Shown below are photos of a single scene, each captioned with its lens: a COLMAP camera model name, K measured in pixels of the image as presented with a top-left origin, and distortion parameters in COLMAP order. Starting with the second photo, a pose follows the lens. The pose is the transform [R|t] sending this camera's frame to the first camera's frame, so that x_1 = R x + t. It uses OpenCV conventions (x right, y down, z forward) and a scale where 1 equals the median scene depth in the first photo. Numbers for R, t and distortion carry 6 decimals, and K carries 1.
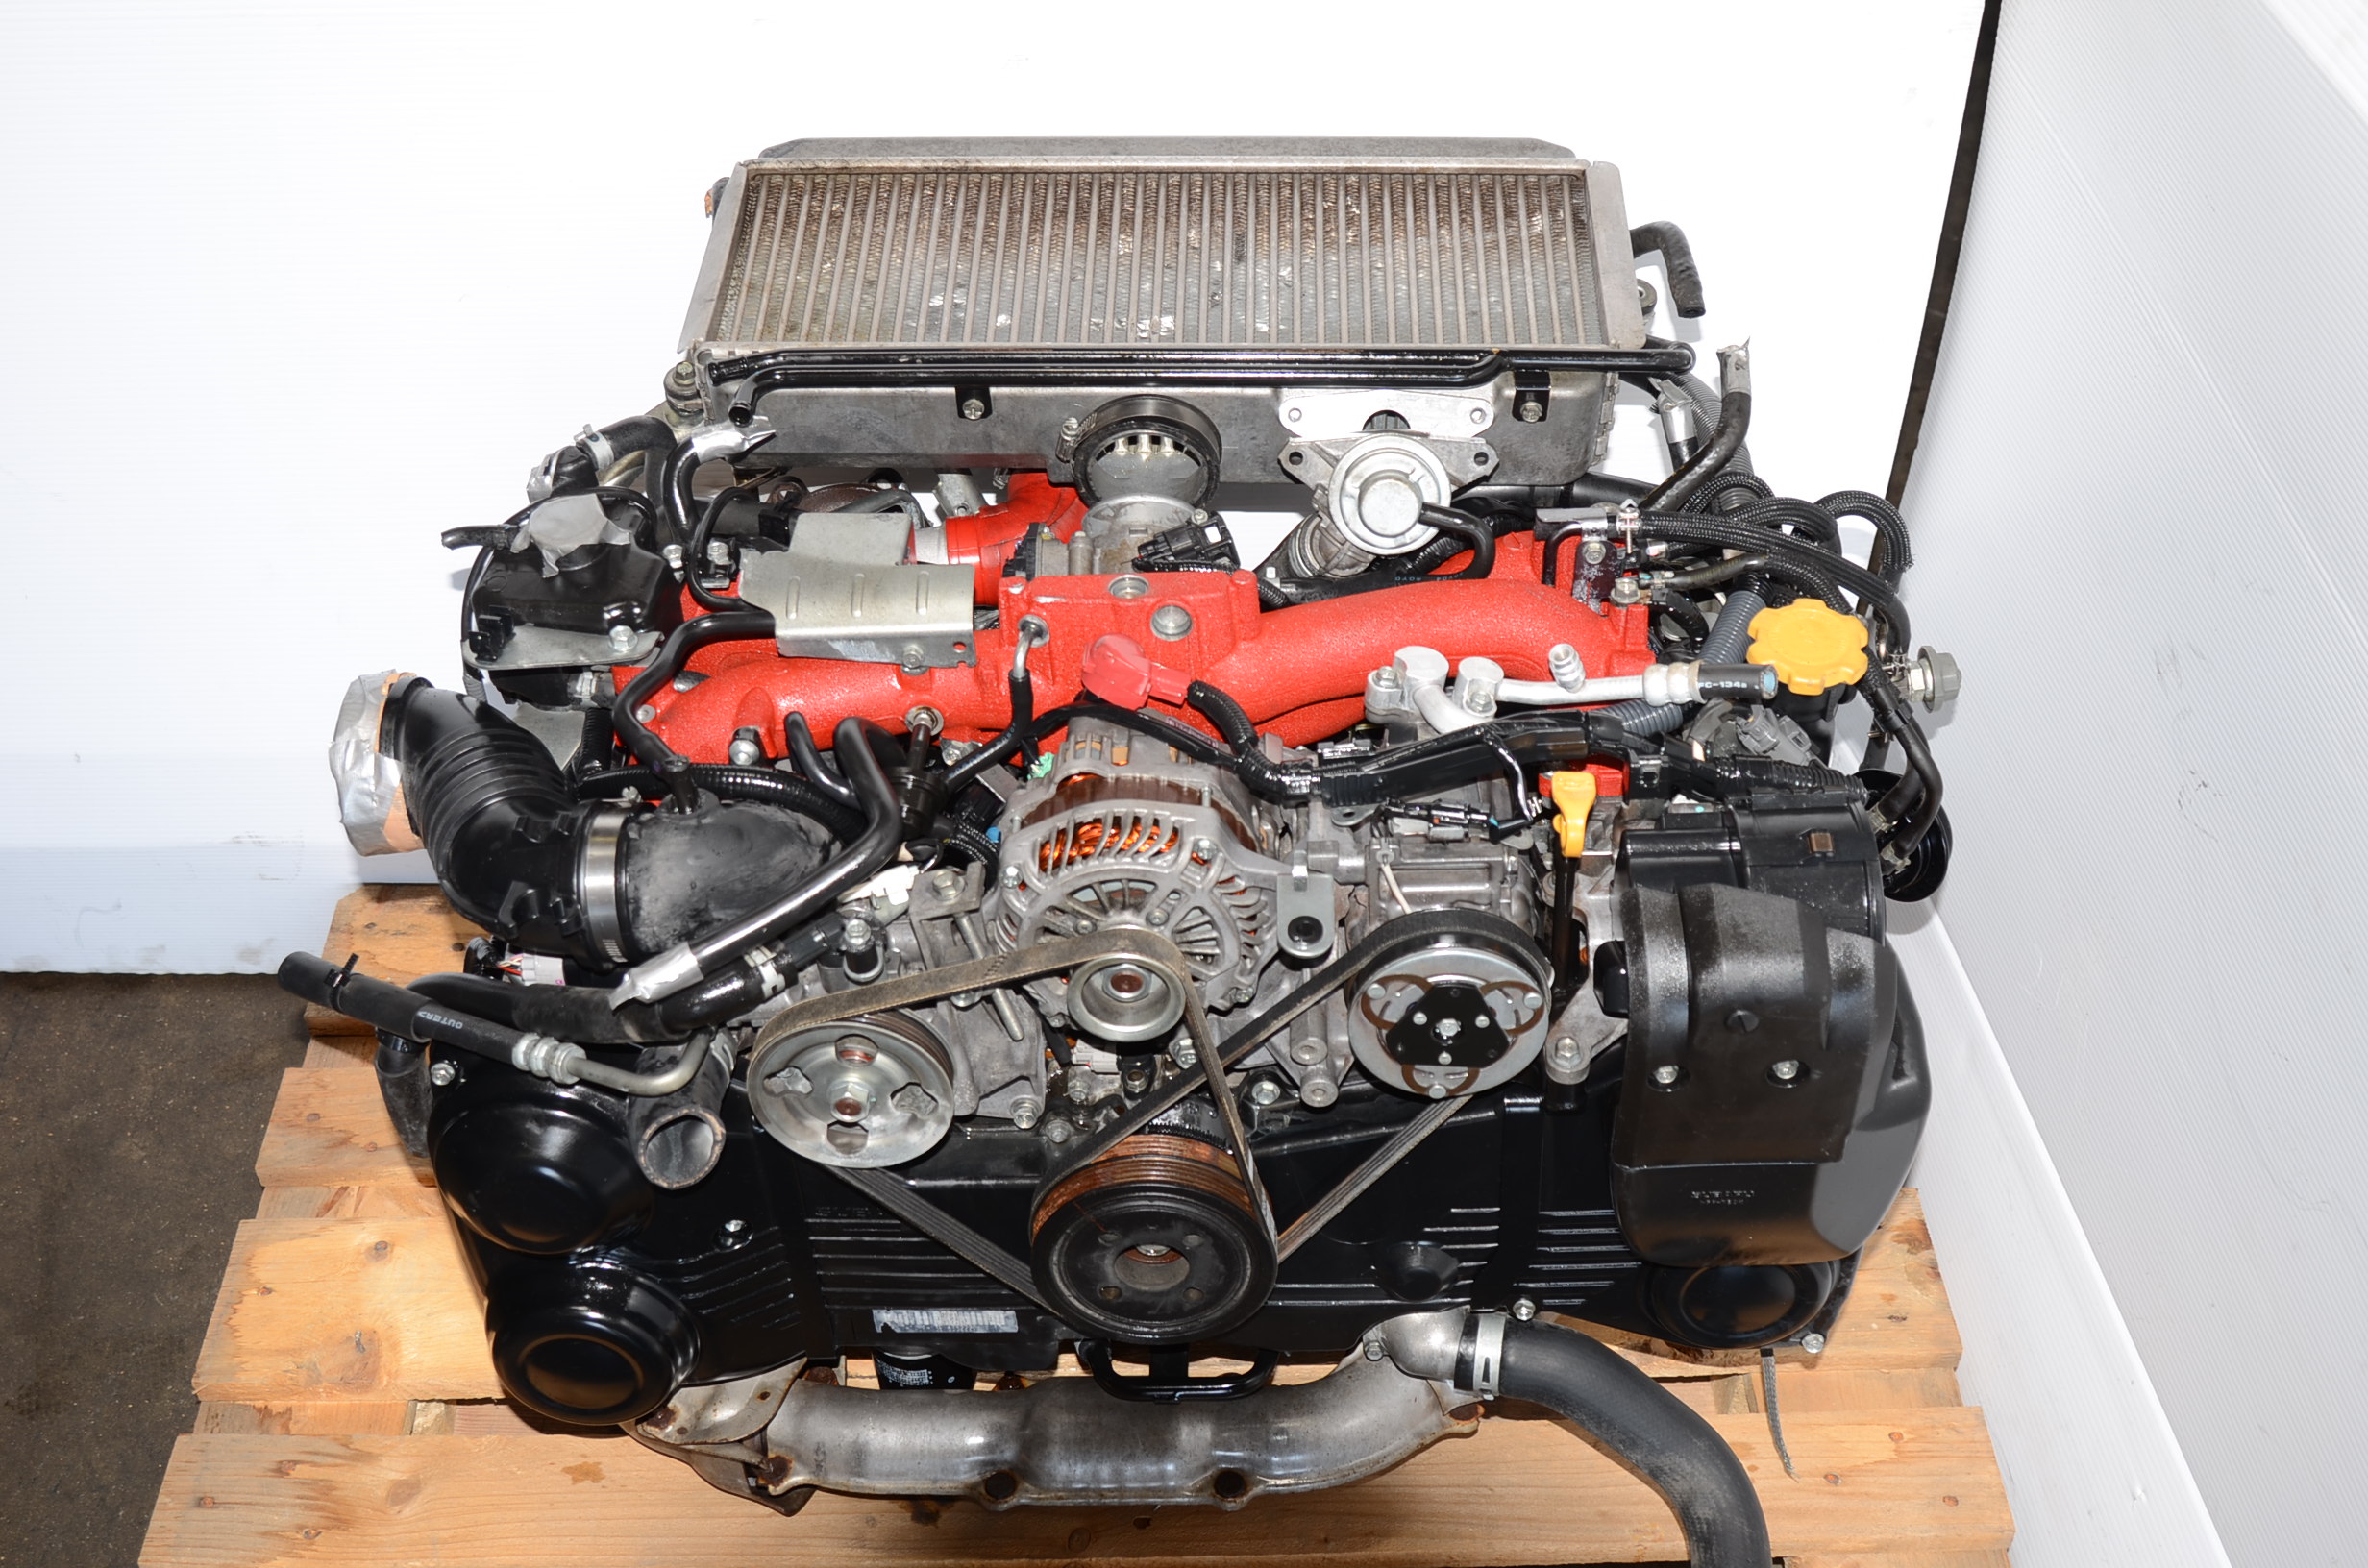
lens RADIAL K [[2461.3, 0, 1182.4], [0, 2461.3, 784.3], [0, 0, 1]] dist [-0.064842, 0.000000]
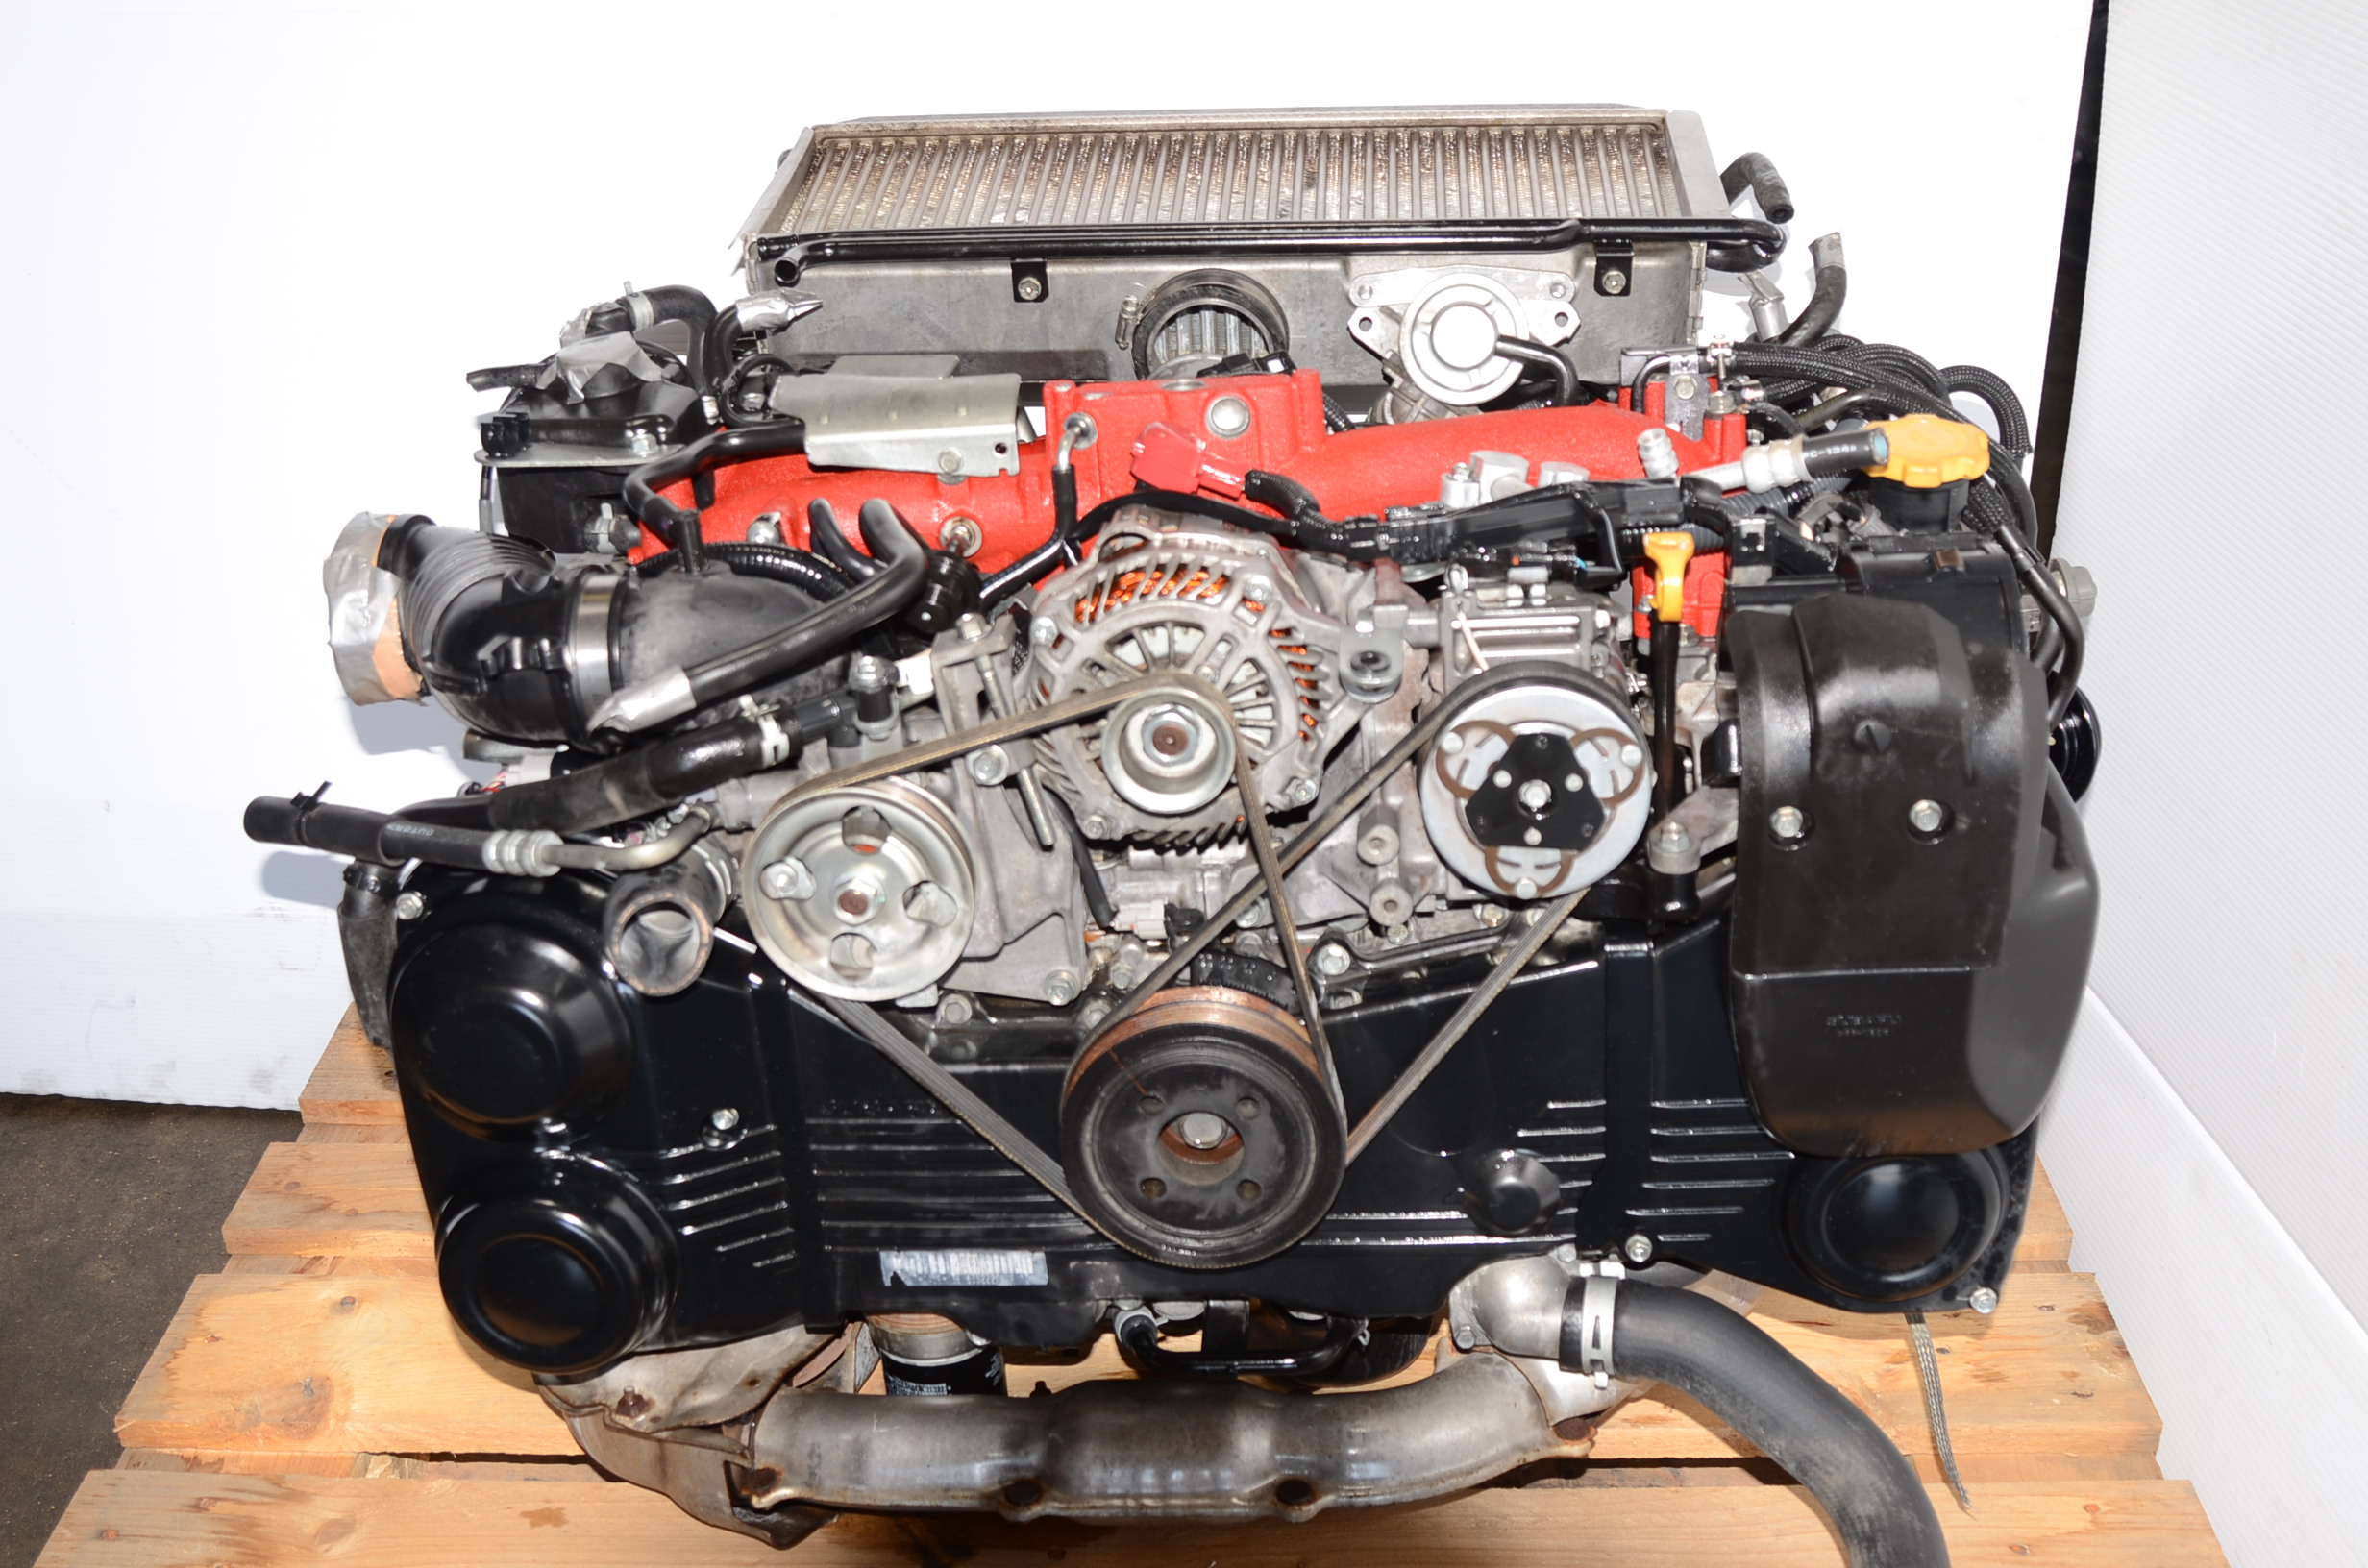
lens RADIAL K [[2461.3, 0, 1185.4], [0, 2461.3, 784.0], [0, 0, 1]] dist [-0.064842, 0.000000]
pose [[0.998924, 0.003496, -0.046240, 0.021190], [-0.015561, 0.964607, -0.263230, 0.290333], [0.043684, 0.263667, 0.963624, 0.131292]]
